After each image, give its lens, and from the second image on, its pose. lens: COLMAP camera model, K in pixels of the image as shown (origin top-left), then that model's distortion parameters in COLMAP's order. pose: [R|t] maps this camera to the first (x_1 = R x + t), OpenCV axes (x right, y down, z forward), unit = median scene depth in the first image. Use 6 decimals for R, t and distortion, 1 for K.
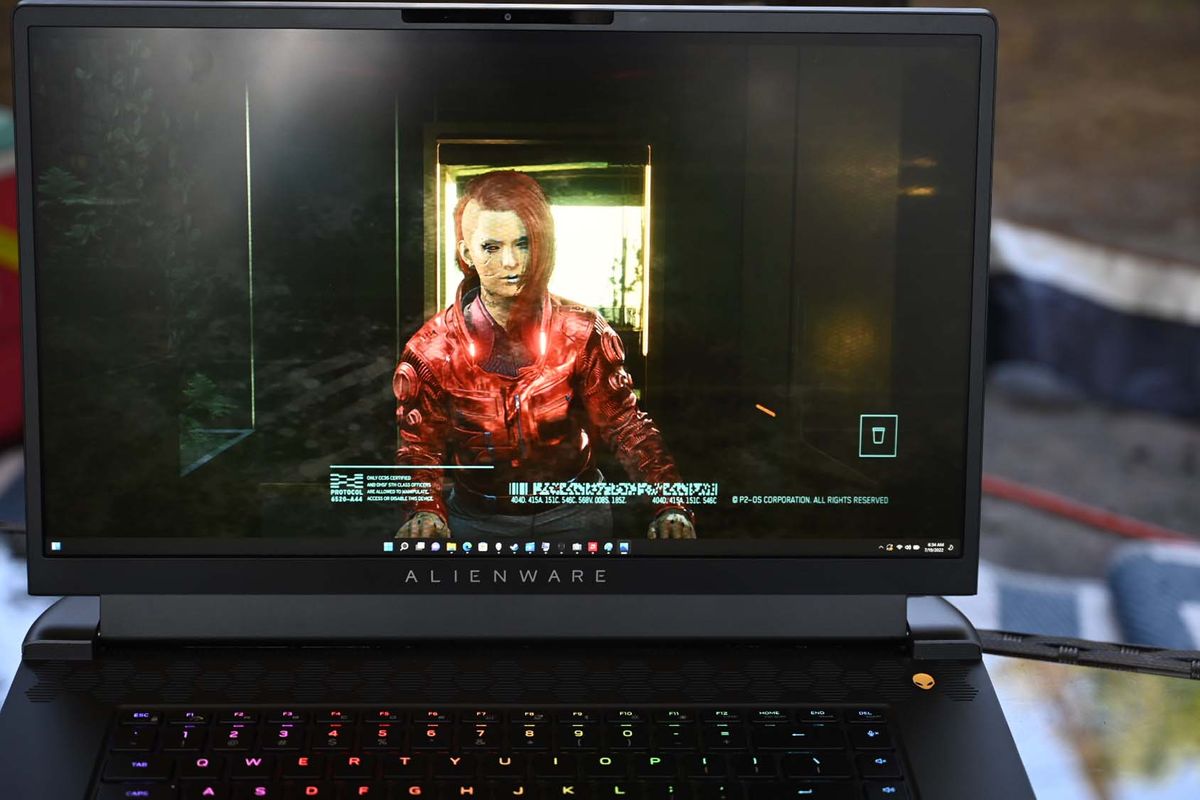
lens RADIAL K [[2129.9, 0, 600.0], [0, 2129.9, 400.0], [0, 0, 1]] dist [-0.013626, -0.017734]
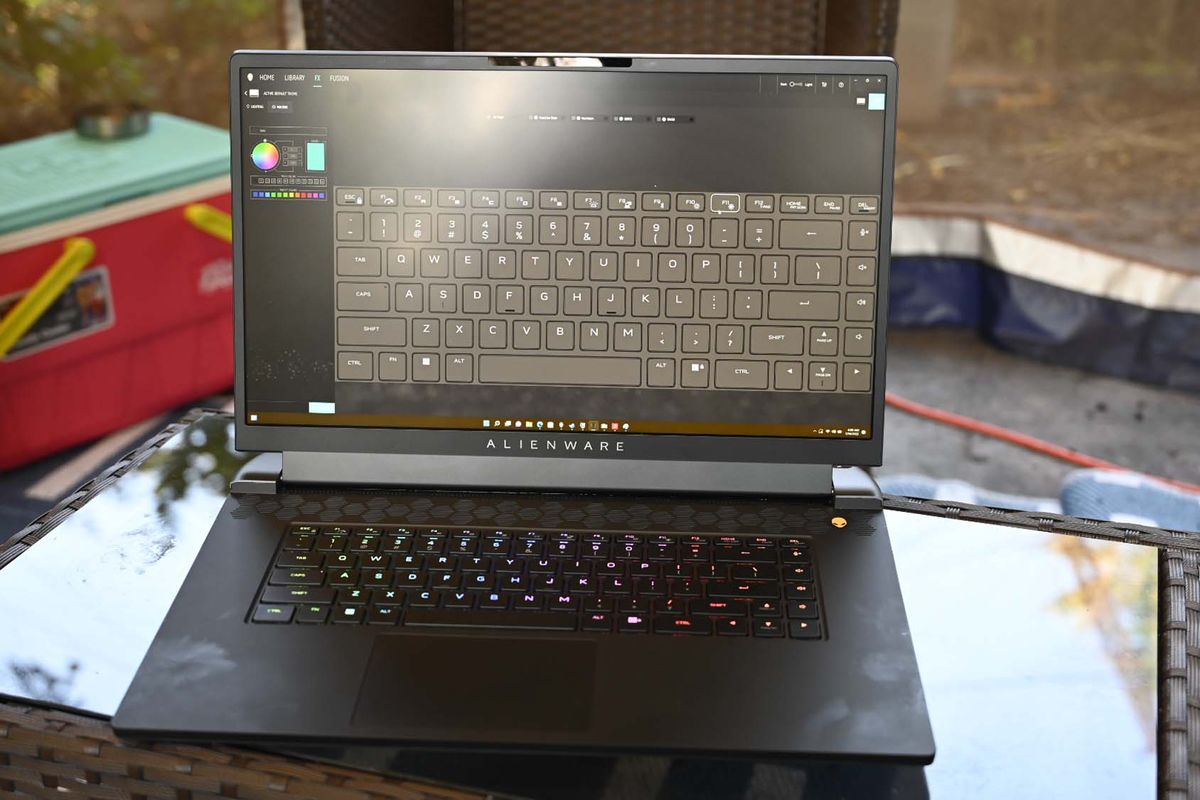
lens RADIAL K [[1730.9, 0, 600.0], [0, 1730.9, 400.0], [0, 0, 1]] dist [-0.025944, -0.056886]
pose [[0.996115, 0.019035, -0.085978, 0.091270], [-0.018452, 0.999801, 0.007575, 0.043827], [0.086105, -0.005959, 0.996268, -0.187537]]
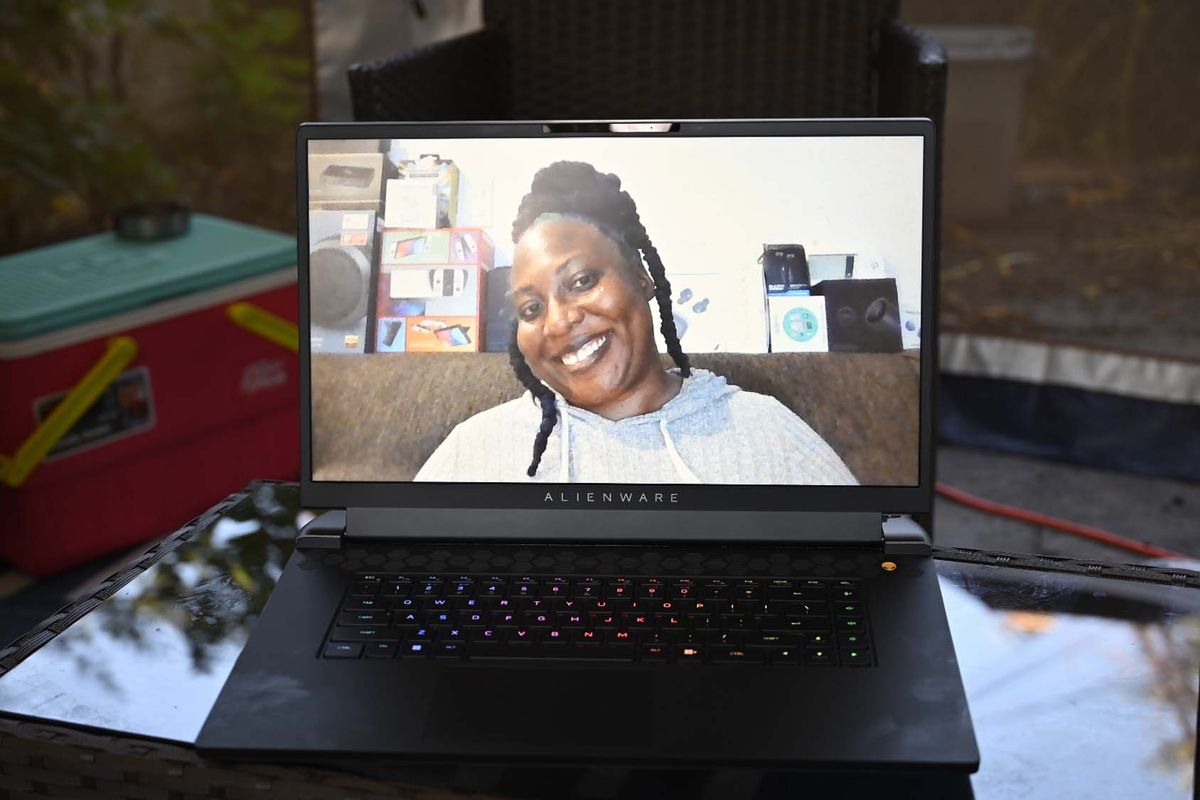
lens RADIAL K [[1925.5, 0, 600.0], [0, 1925.5, 400.0], [0, 0, 1]] dist [-0.027413, -0.092299]
pose [[0.993515, -0.001970, -0.113688, 0.106438], [-0.006418, 0.997285, -0.073360, 0.118191], [0.113523, 0.073614, 0.990804, -0.365140]]
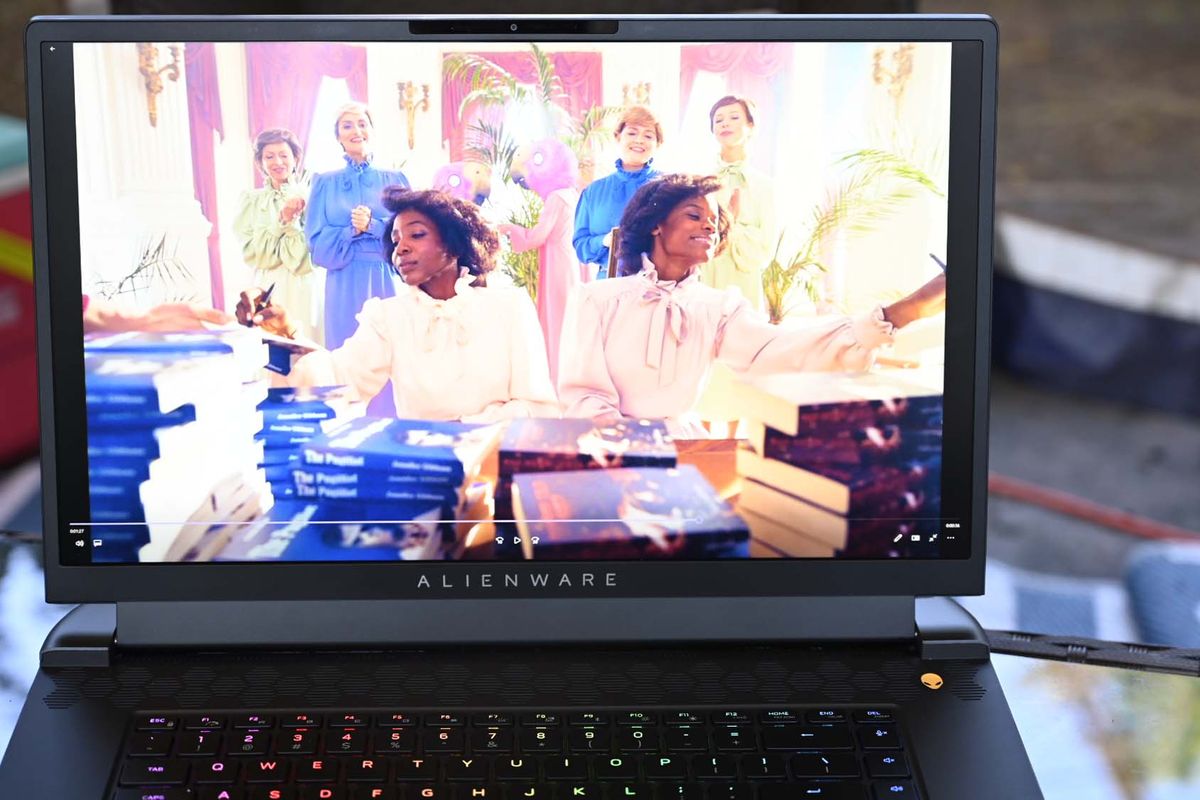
lens RADIAL K [[2129.9, 0, 600.0], [0, 2129.9, 400.0], [0, 0, 1]] dist [-0.013626, -0.017734]
pose [[0.999891, -0.009398, -0.011354, 0.007686], [0.009360, 0.999951, -0.003339, 0.000906], [0.011385, 0.003232, 0.999930, -0.010355]]
